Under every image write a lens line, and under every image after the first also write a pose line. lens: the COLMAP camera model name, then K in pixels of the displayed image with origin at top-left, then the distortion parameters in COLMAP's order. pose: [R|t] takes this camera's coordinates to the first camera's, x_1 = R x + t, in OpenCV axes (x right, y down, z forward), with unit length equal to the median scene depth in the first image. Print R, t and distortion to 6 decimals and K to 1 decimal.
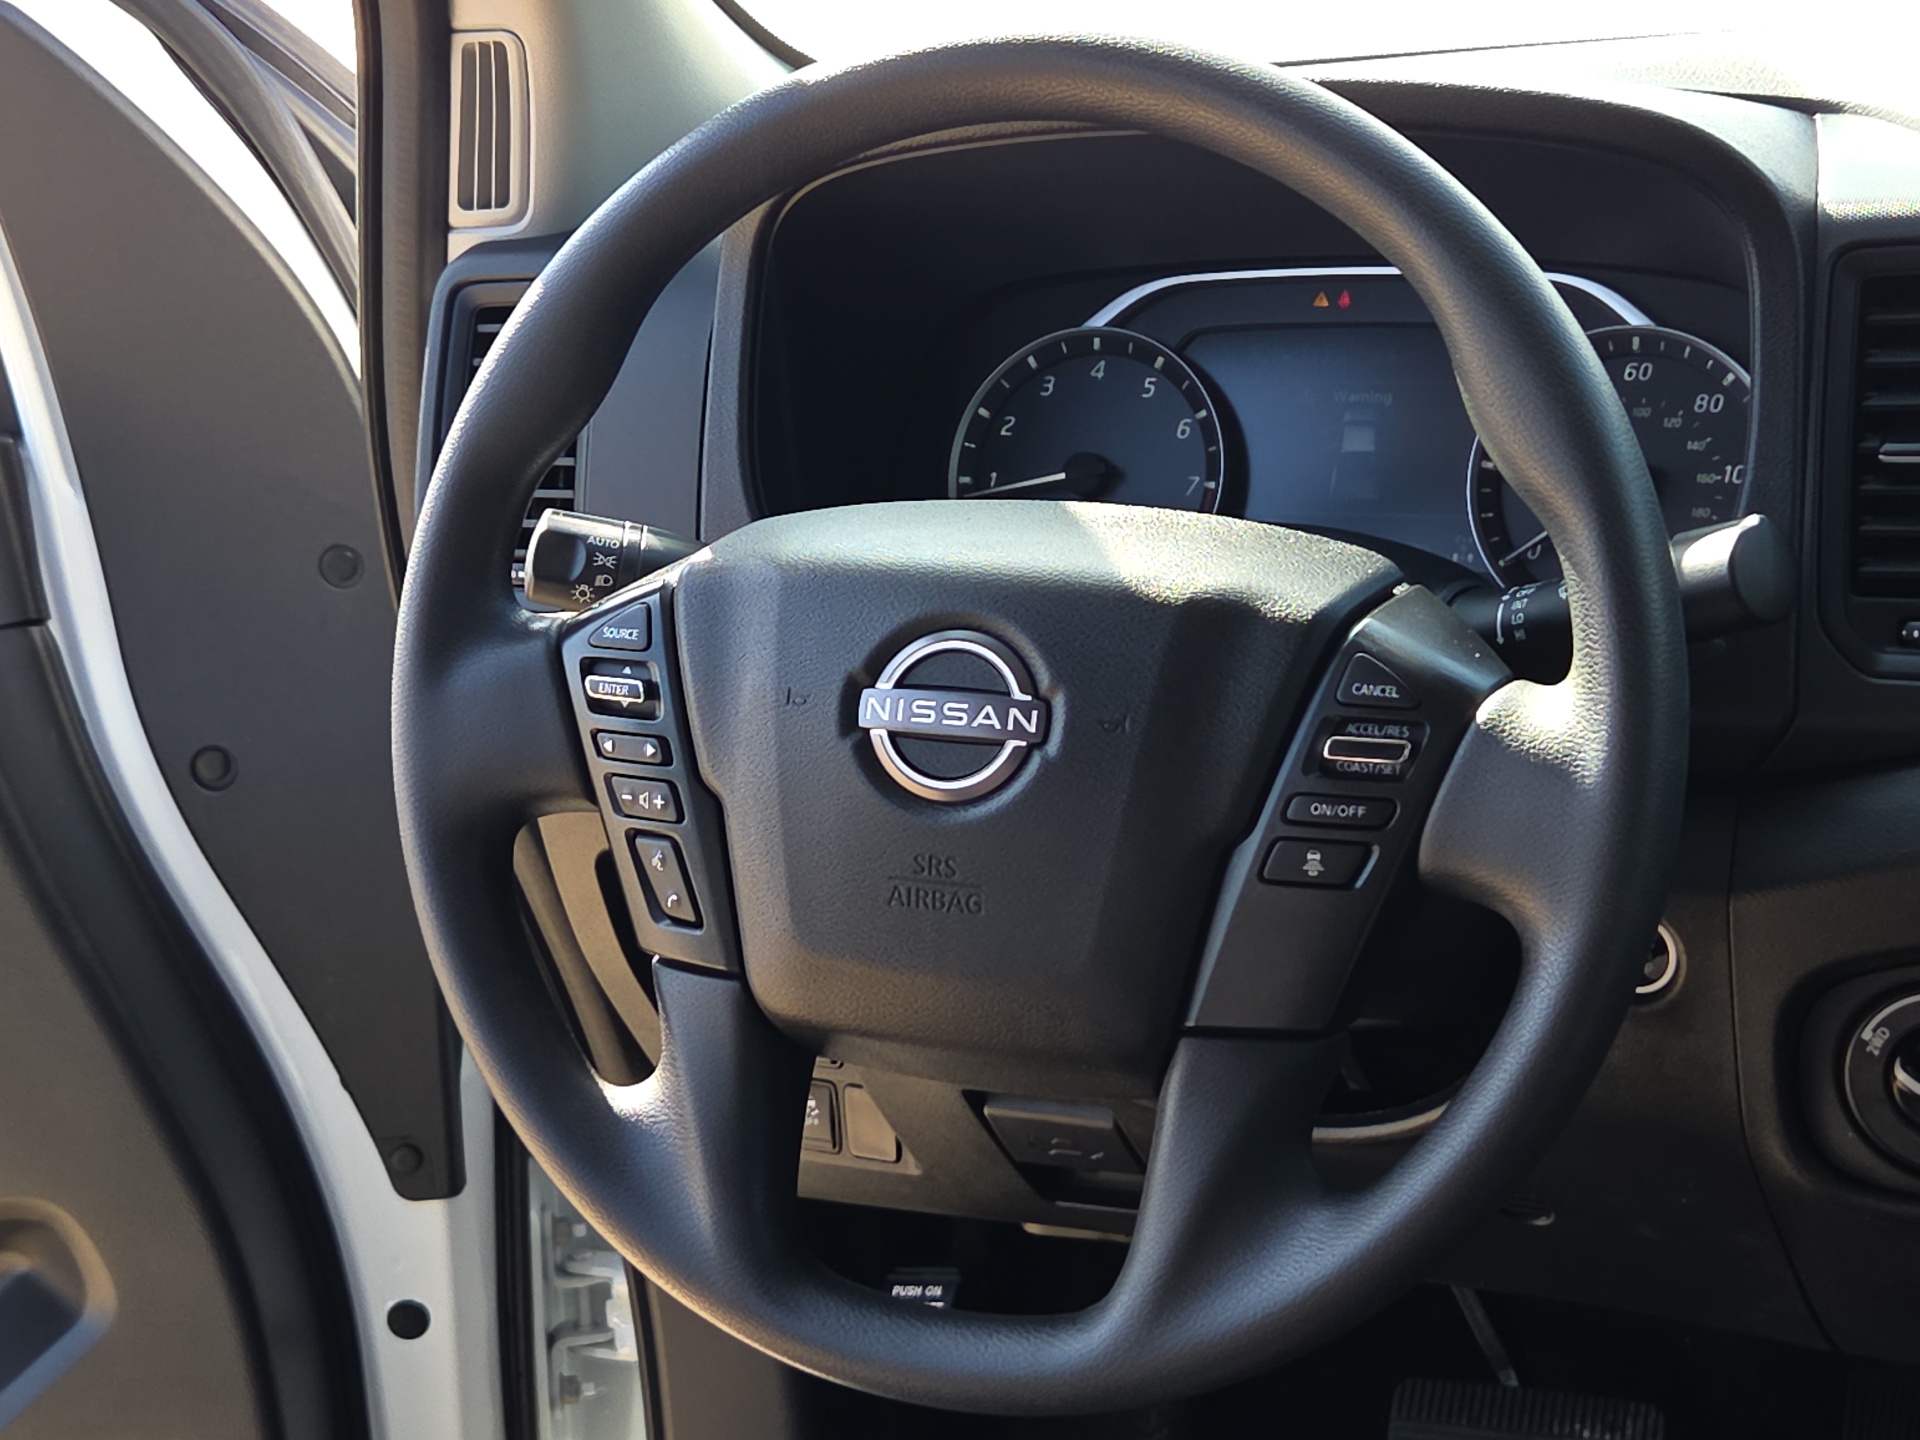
lens RADIAL K [[3372.5, 0, 968.1], [0, 3372.5, 680.0], [0, 0, 1]] dist [0.108606, -0.113906]
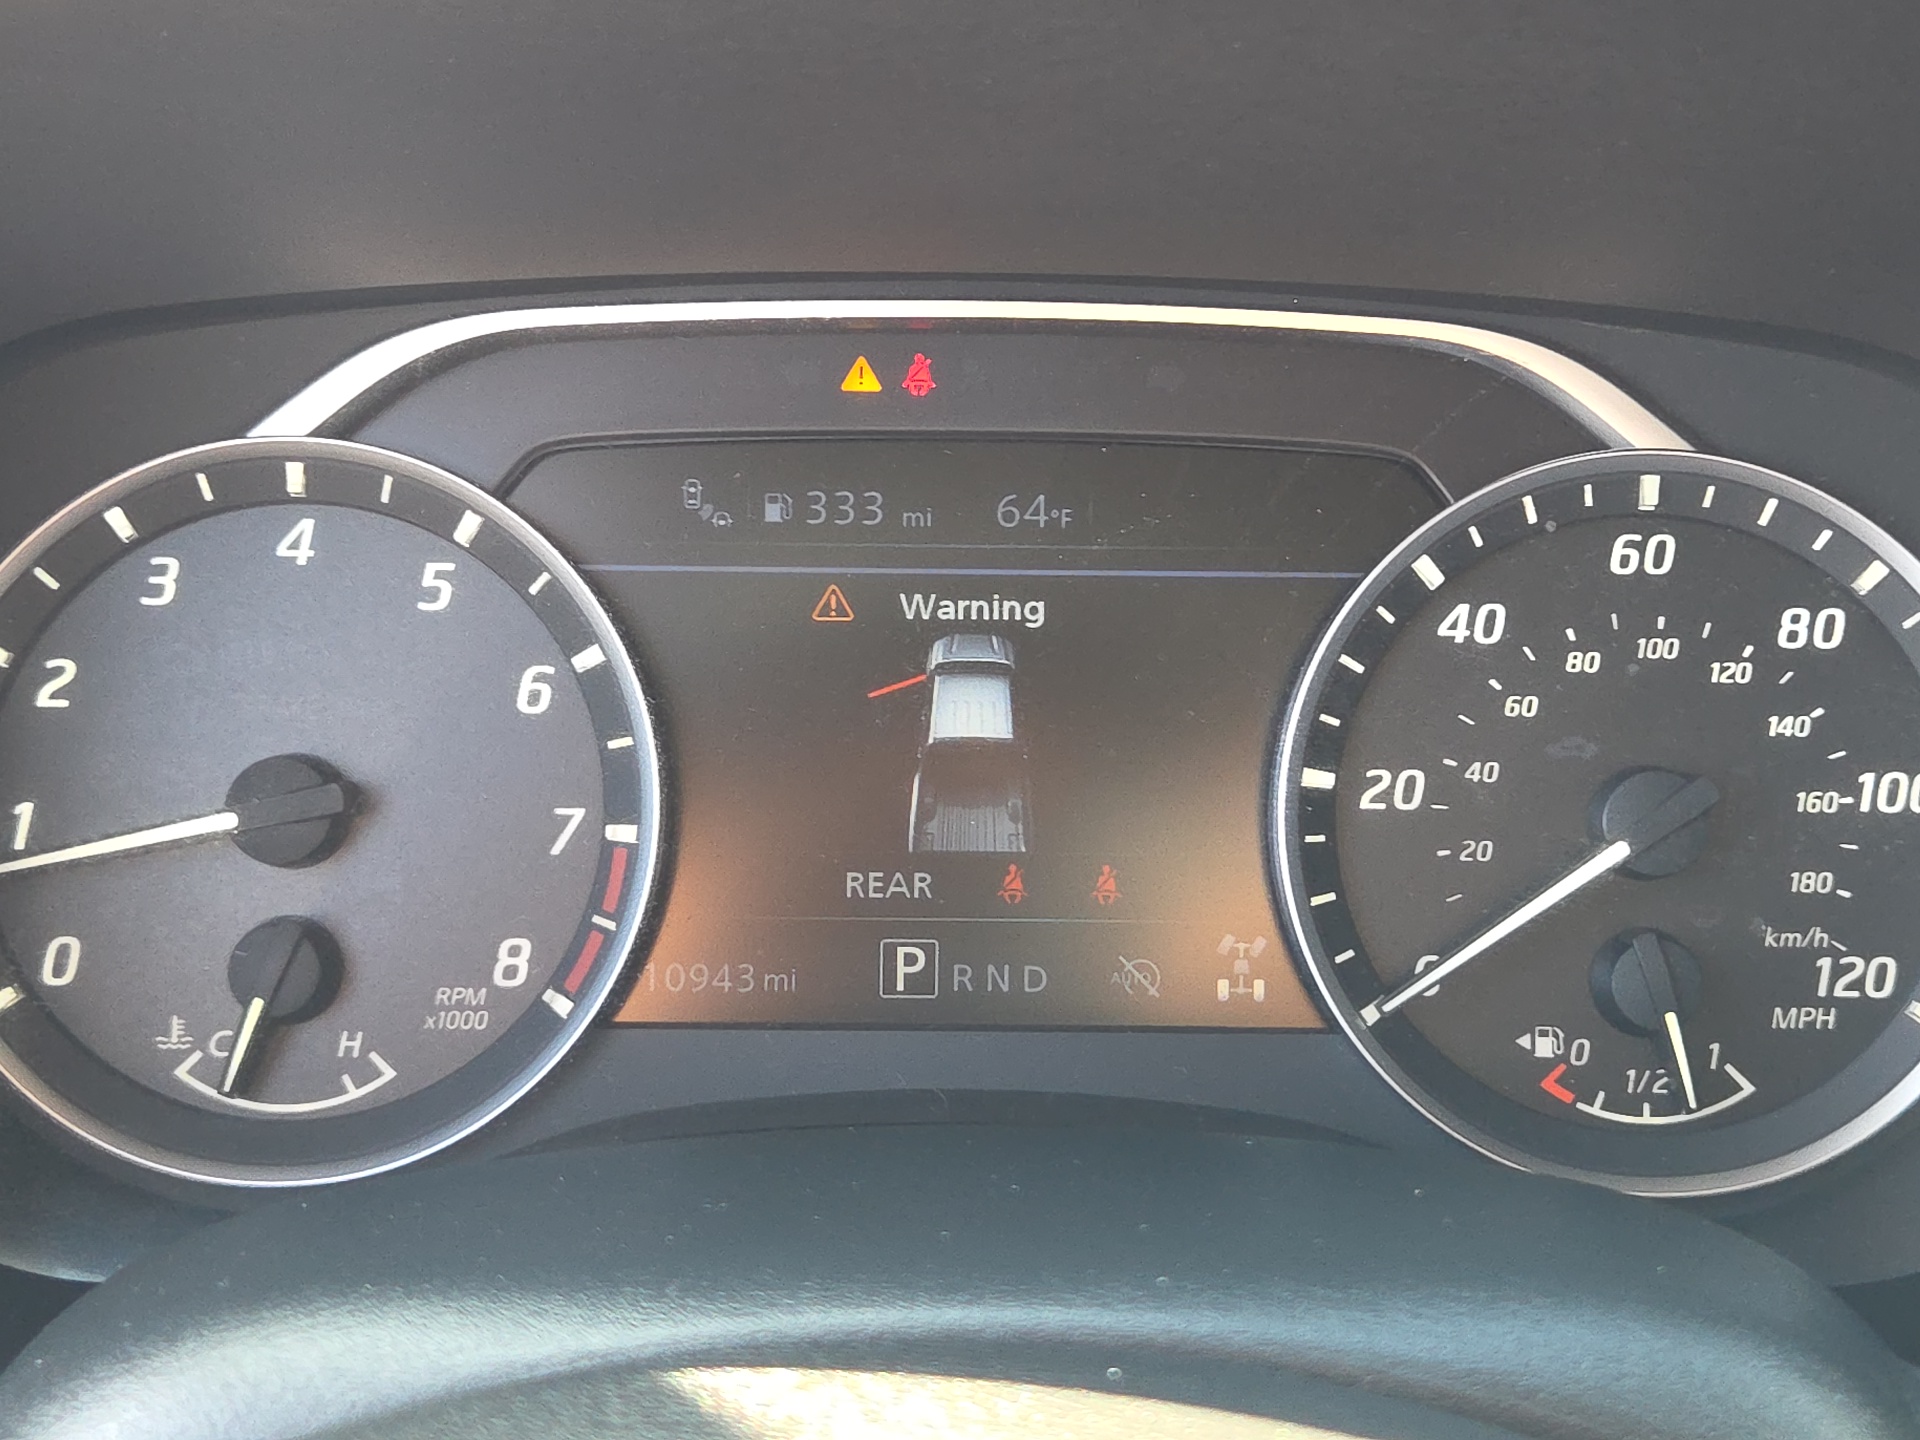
lens RADIAL K [[2903.0, 0, 1002.4], [0, 2903.0, 691.0], [0, 0, 1]] dist [0.091368, -0.024984]
pose [[0.906453, -0.048864, 0.419470, -0.043764], [0.033515, 0.998474, 0.043887, -0.119060], [-0.420975, -0.025723, 0.906708, 0.893154]]
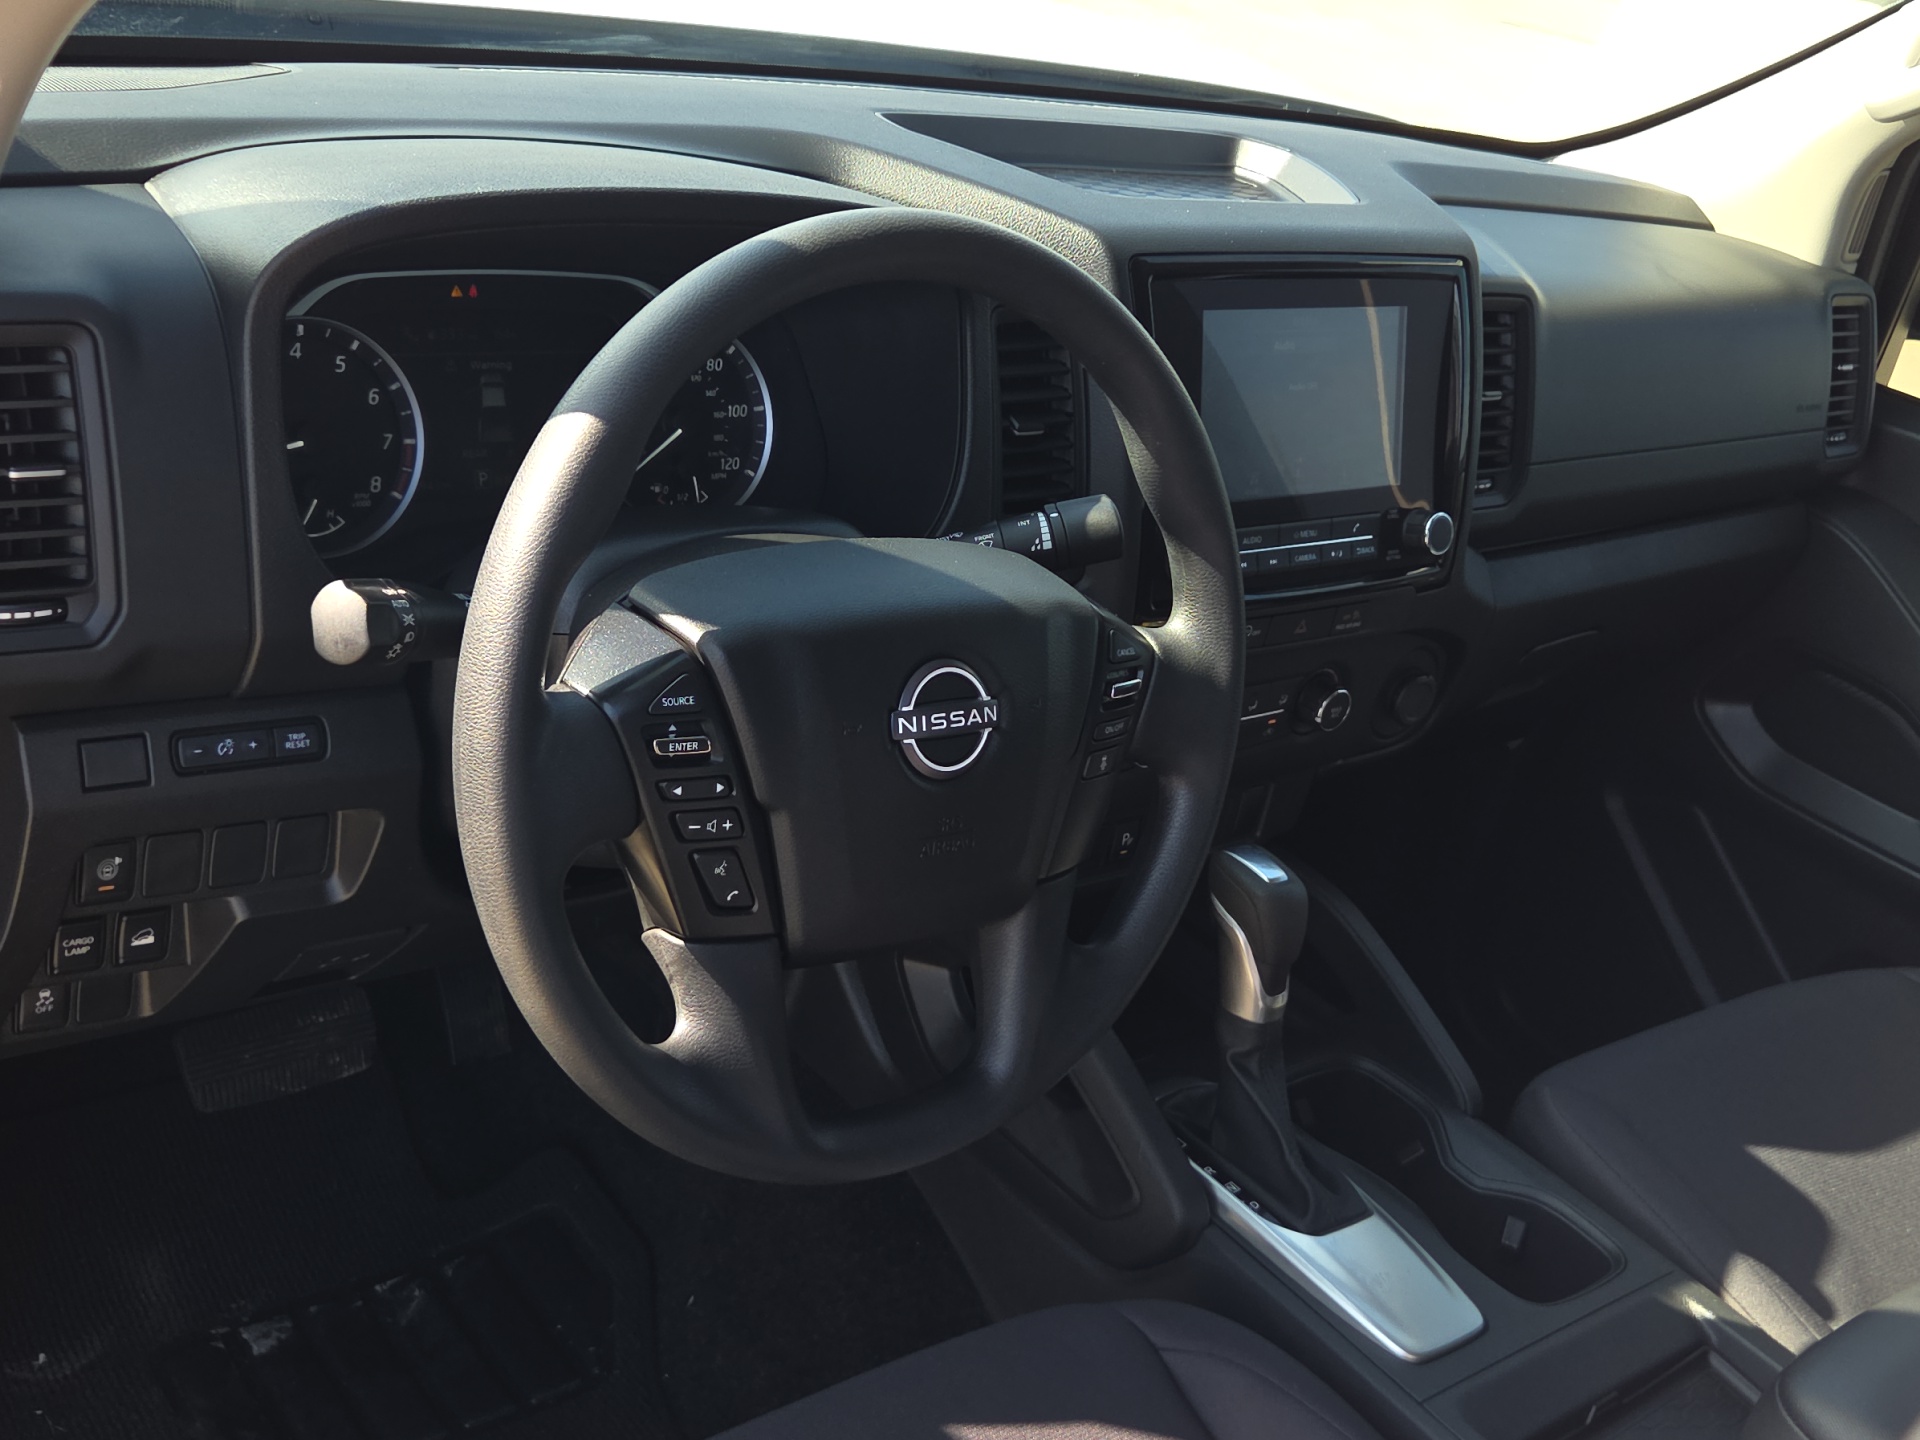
lens RADIAL K [[2164.8, 0, 960.0], [0, 2164.8, 720.0], [0, 0, 1]] dist [0.055724, -0.015282]
pose [[0.428435, -0.230164, 0.873767, -0.795769], [0.009541, 0.968112, 0.250337, -0.216592], [-0.903522, -0.098917, 0.416969, 0.605706]]
